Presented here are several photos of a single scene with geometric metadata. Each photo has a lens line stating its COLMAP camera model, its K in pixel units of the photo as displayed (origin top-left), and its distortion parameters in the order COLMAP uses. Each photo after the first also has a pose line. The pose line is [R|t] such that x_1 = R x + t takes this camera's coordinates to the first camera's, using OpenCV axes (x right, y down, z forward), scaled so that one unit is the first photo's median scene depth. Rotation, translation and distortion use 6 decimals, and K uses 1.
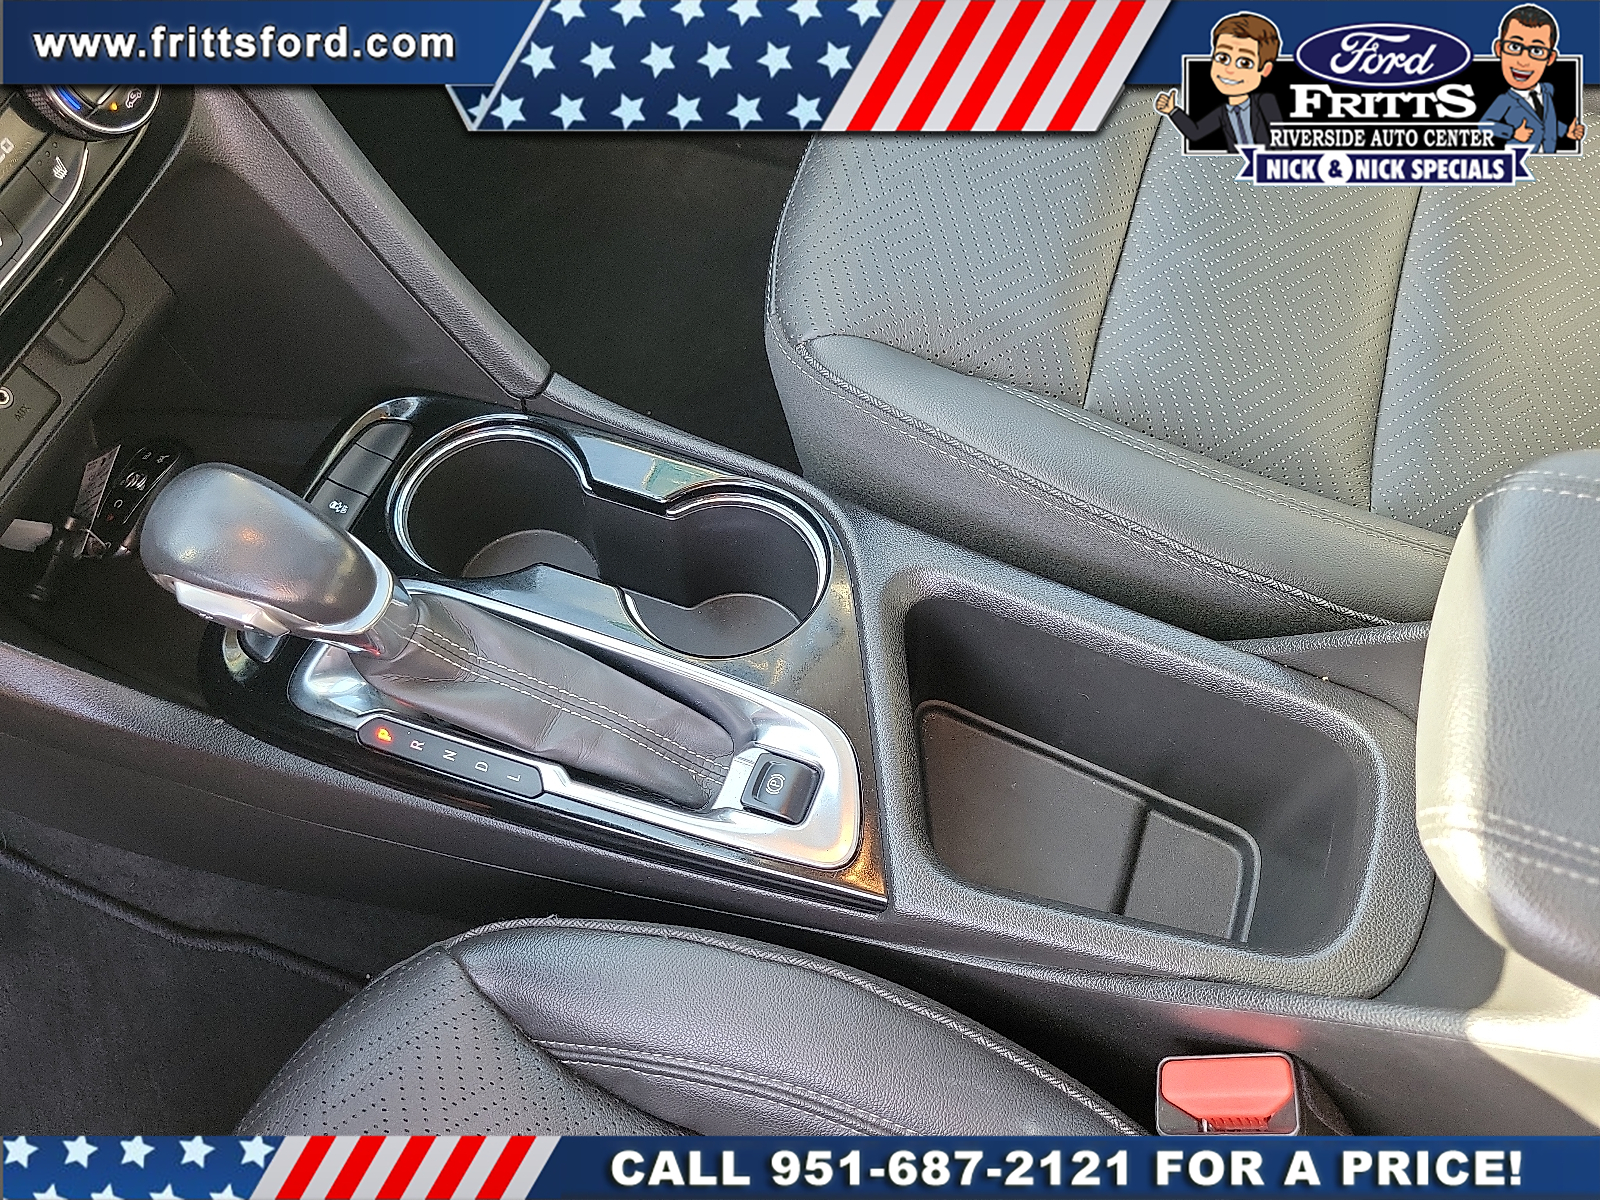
lens RADIAL K [[1195.6, 0, 800.0], [0, 1195.6, 600.0], [0, 0, 1]] dist [-0.004195, -0.008592]
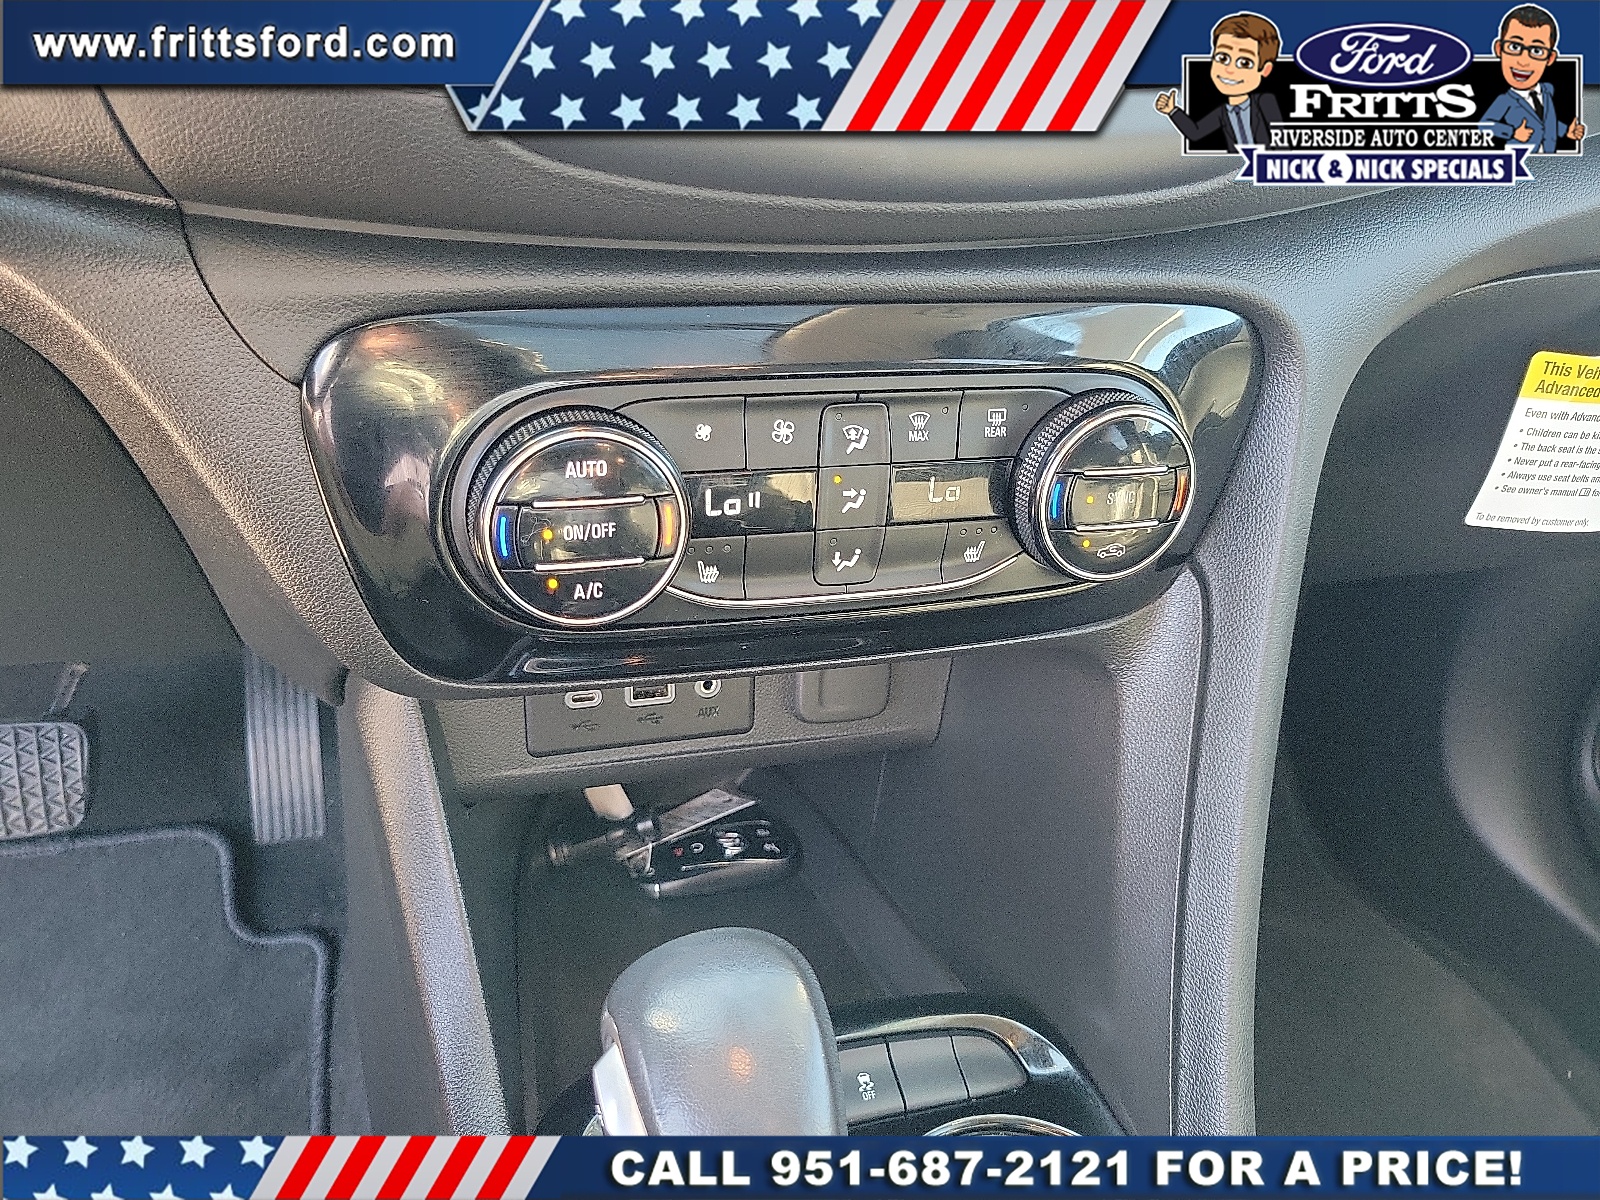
lens RADIAL K [[1195.6, 0, 800.0], [0, 1195.6, 600.0], [0, 0, 1]] dist [-0.004195, -0.008592]
pose [[0.599612, 0.573827, -0.557842, -0.182935], [-0.769026, 0.606068, -0.203174, -0.077846], [0.221503, 0.550821, 0.804694, 0.281894]]
